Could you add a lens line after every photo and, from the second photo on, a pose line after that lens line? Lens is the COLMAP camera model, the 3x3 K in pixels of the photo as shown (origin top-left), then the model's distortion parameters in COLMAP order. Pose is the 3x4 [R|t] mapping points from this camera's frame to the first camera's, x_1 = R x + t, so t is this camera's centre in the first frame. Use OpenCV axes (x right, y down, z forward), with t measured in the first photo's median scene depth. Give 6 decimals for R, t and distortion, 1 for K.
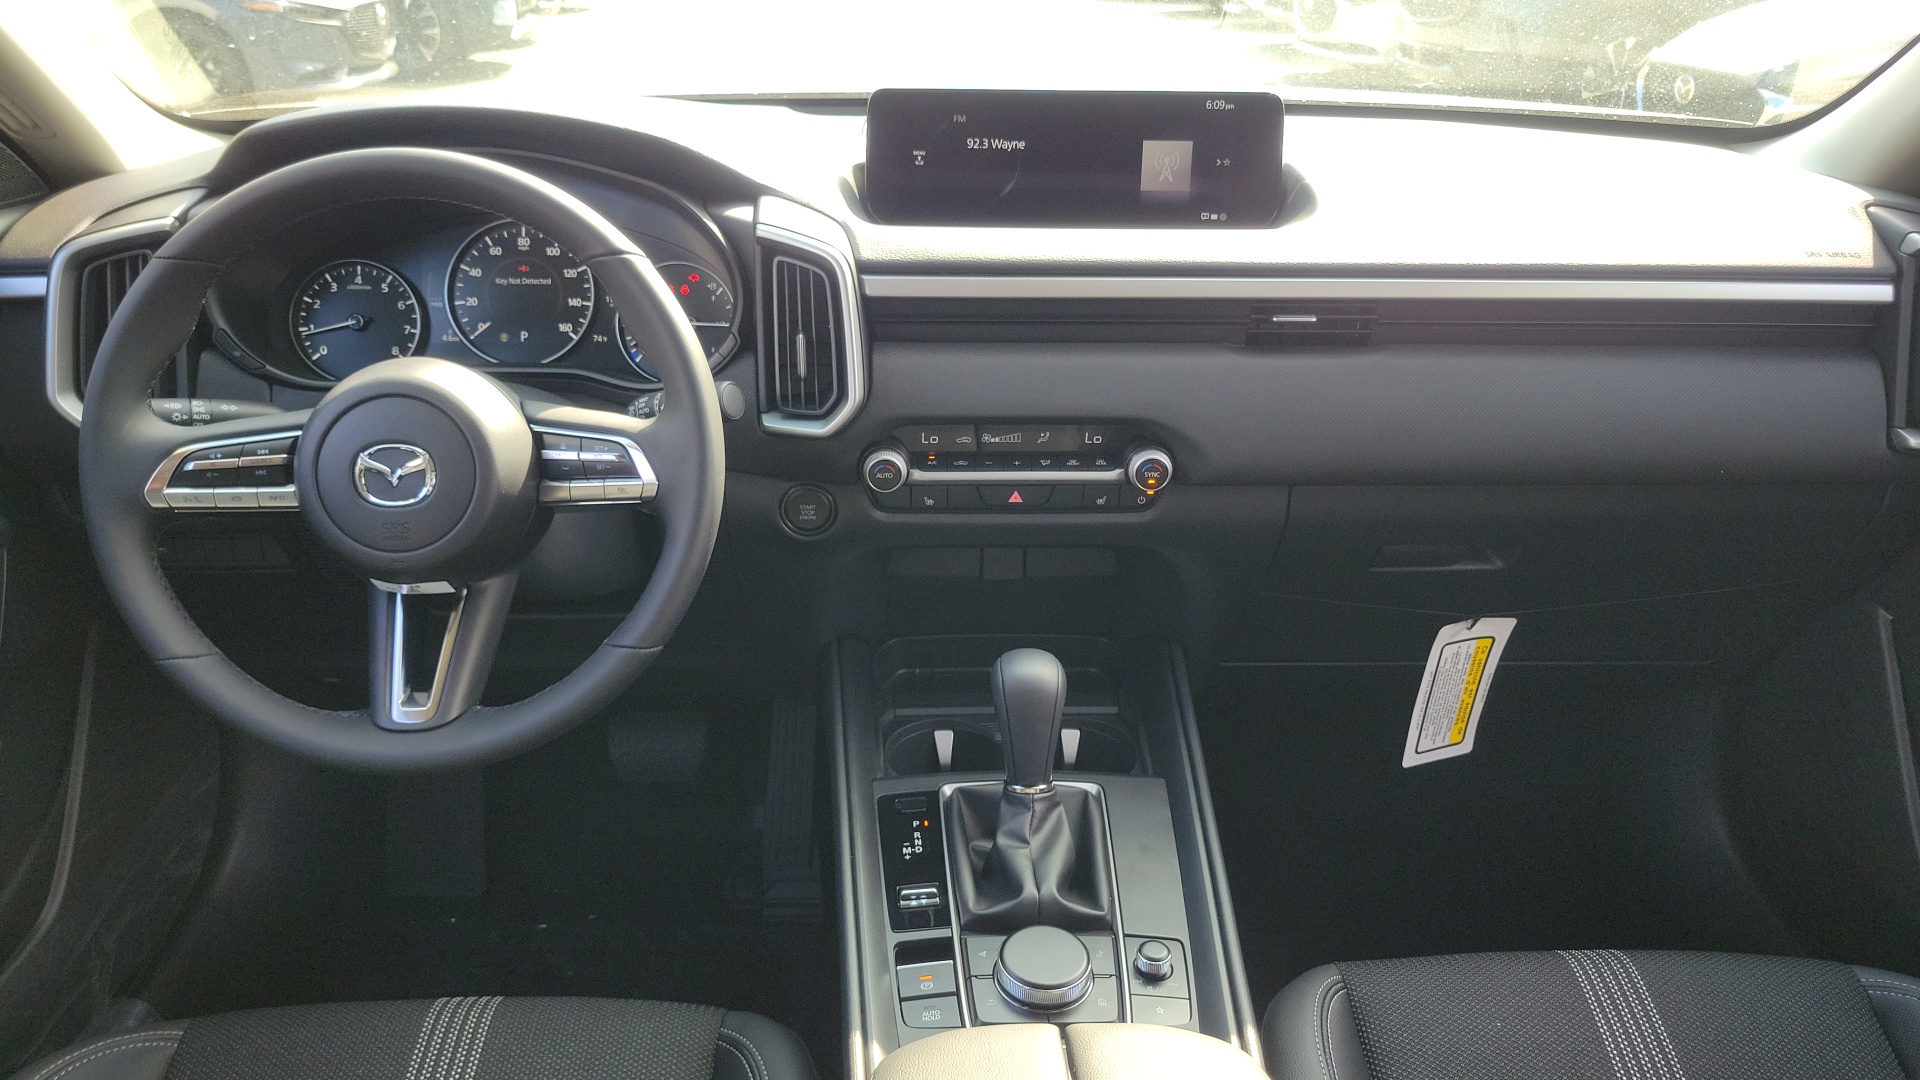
lens RADIAL K [[1419.3, 0, 952.2], [0, 1419.3, 524.9], [0, 0, 1]] dist [0.020977, -0.005329]
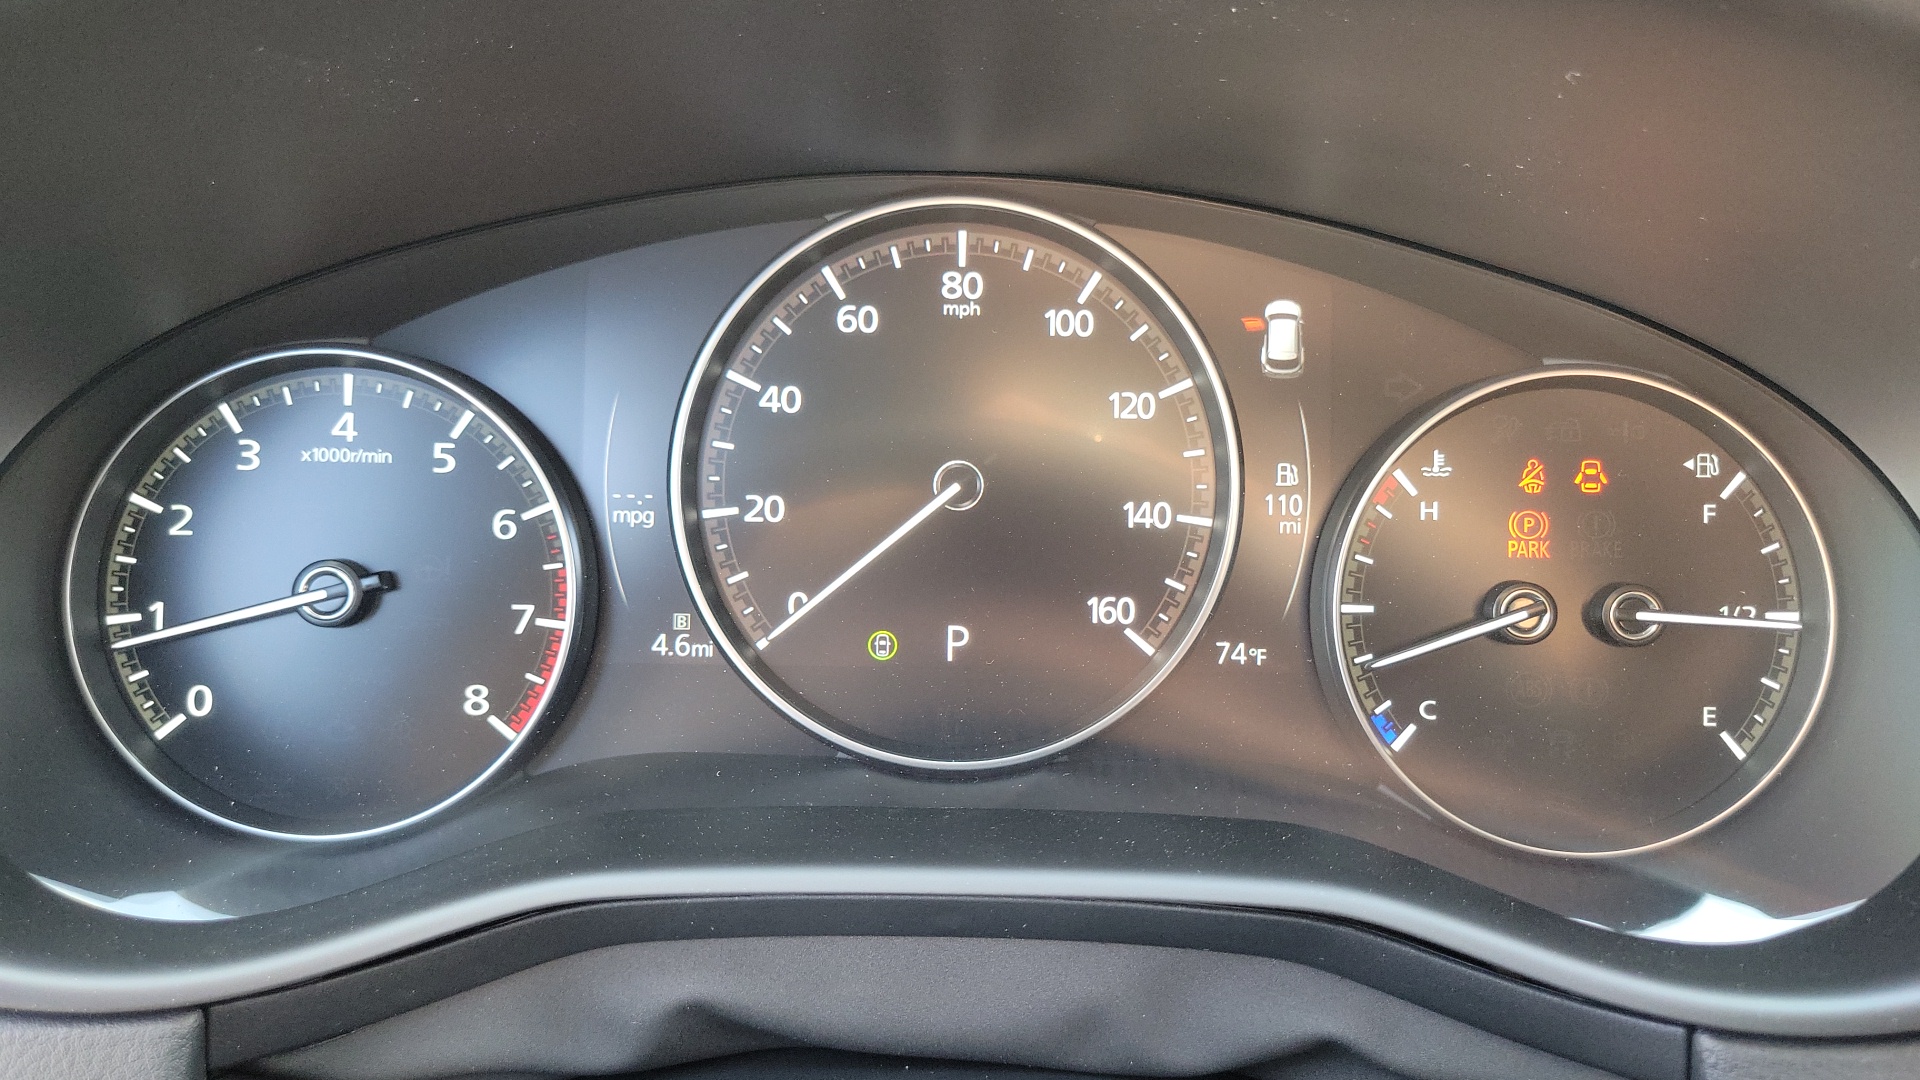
lens RADIAL K [[1554.8, 0, 960.0], [0, 1554.8, 540.0], [0, 0, 1]] dist [0.013441, -0.000393]
pose [[0.999462, 0.016460, -0.028362, -0.326817], [-0.017381, 0.999320, -0.032508, -0.158784], [0.027807, 0.032983, 0.999069, 0.794837]]
